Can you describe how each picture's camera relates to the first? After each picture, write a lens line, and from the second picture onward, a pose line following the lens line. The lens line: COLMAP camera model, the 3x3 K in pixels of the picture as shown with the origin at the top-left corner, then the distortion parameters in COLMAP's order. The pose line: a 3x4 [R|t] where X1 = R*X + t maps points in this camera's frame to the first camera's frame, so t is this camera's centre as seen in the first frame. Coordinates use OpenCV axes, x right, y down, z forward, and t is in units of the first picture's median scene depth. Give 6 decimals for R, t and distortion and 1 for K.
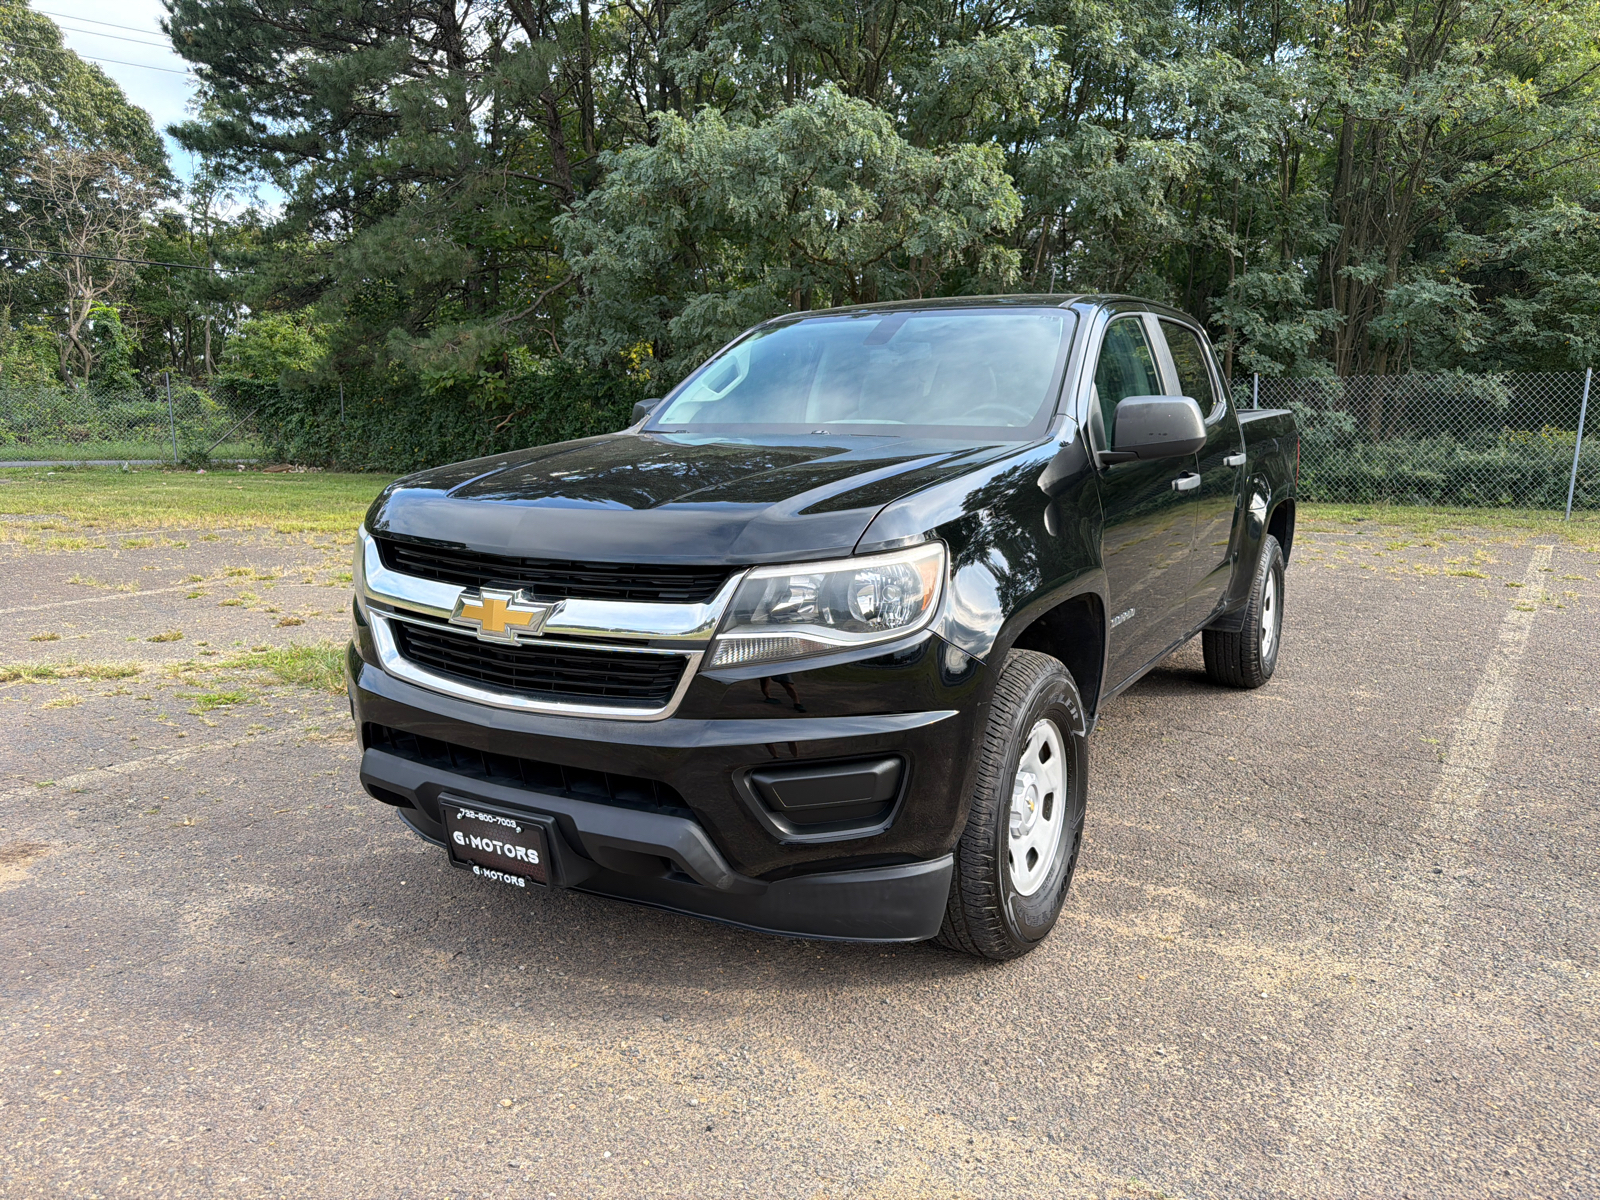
lens RADIAL K [[1152.2, 0, 800.0], [0, 1152.2, 600.0], [0, 0, 1]] dist [0.064895, -0.082826]
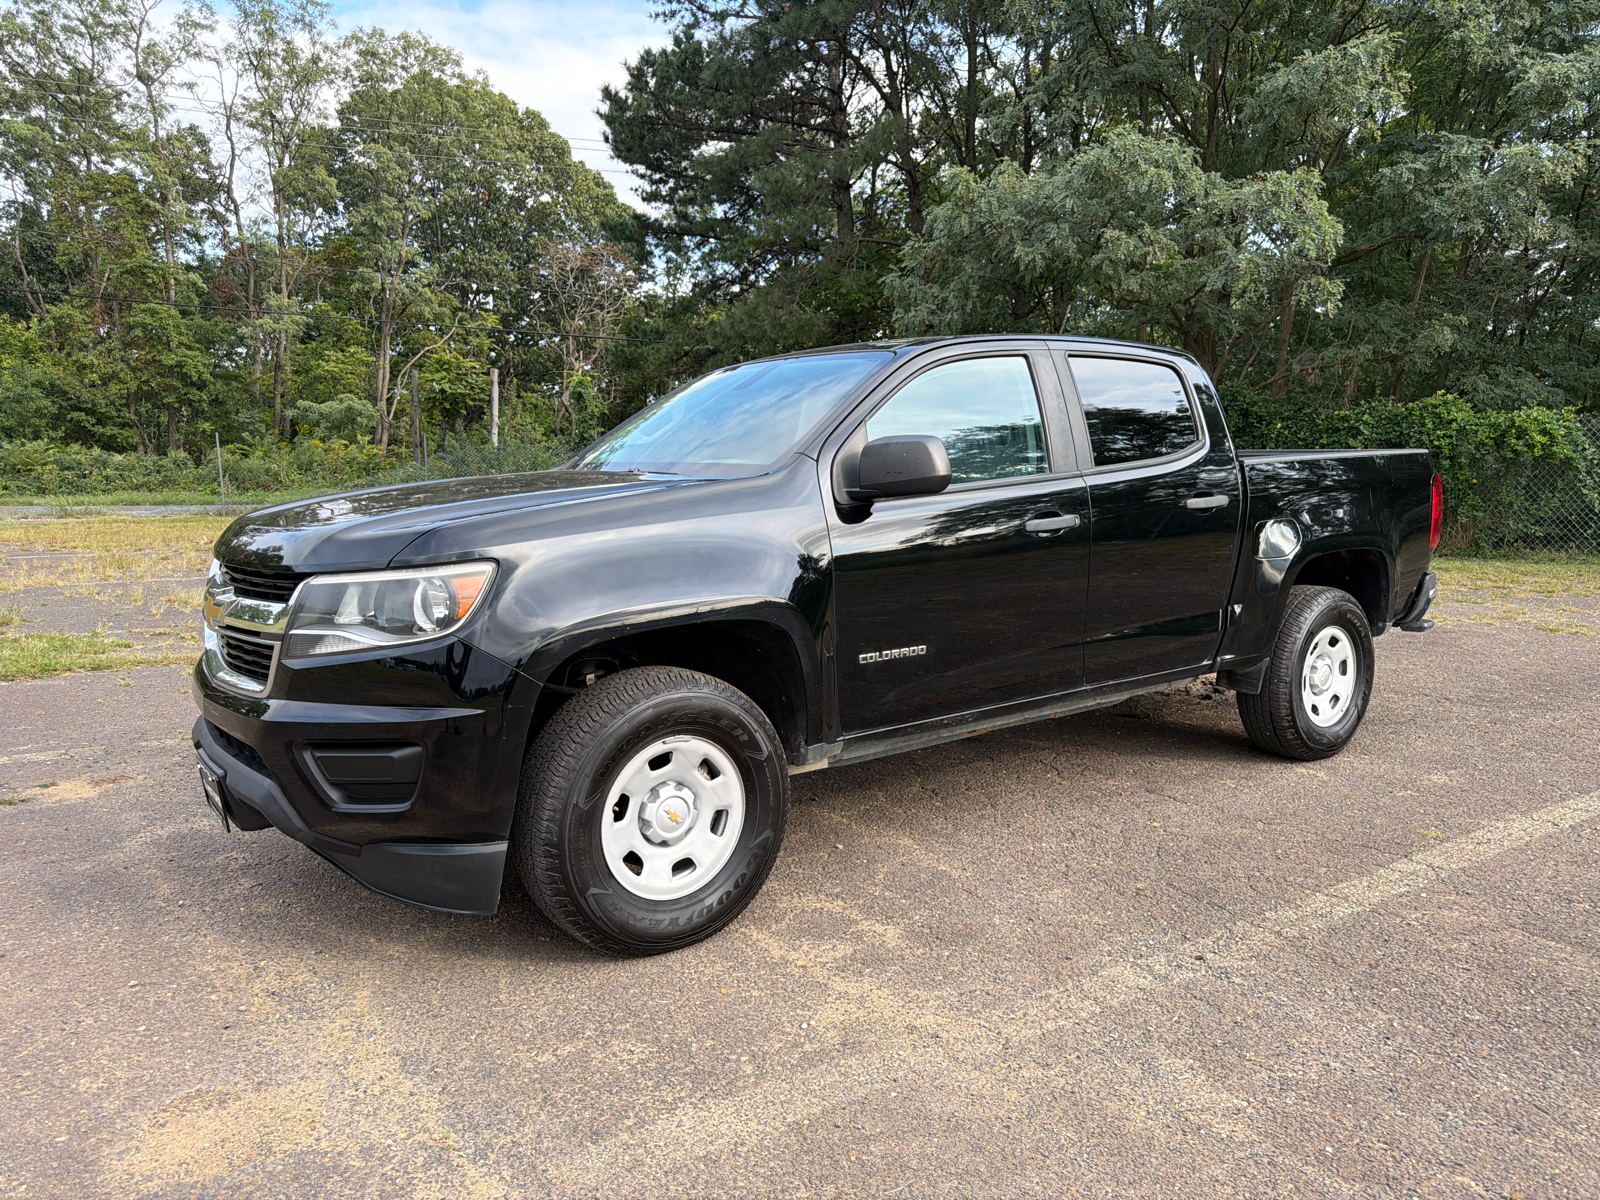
lens RADIAL K [[1152.1, 0, 807.1], [0, 1152.1, 607.3], [0, 0, 1]] dist [0.067974, -0.088253]
pose [[0.924854, 0.043262, -0.377853, 0.149125], [-0.057088, 0.998044, -0.025462, 0.001141], [0.376013, 0.045119, 0.925515, 0.011584]]
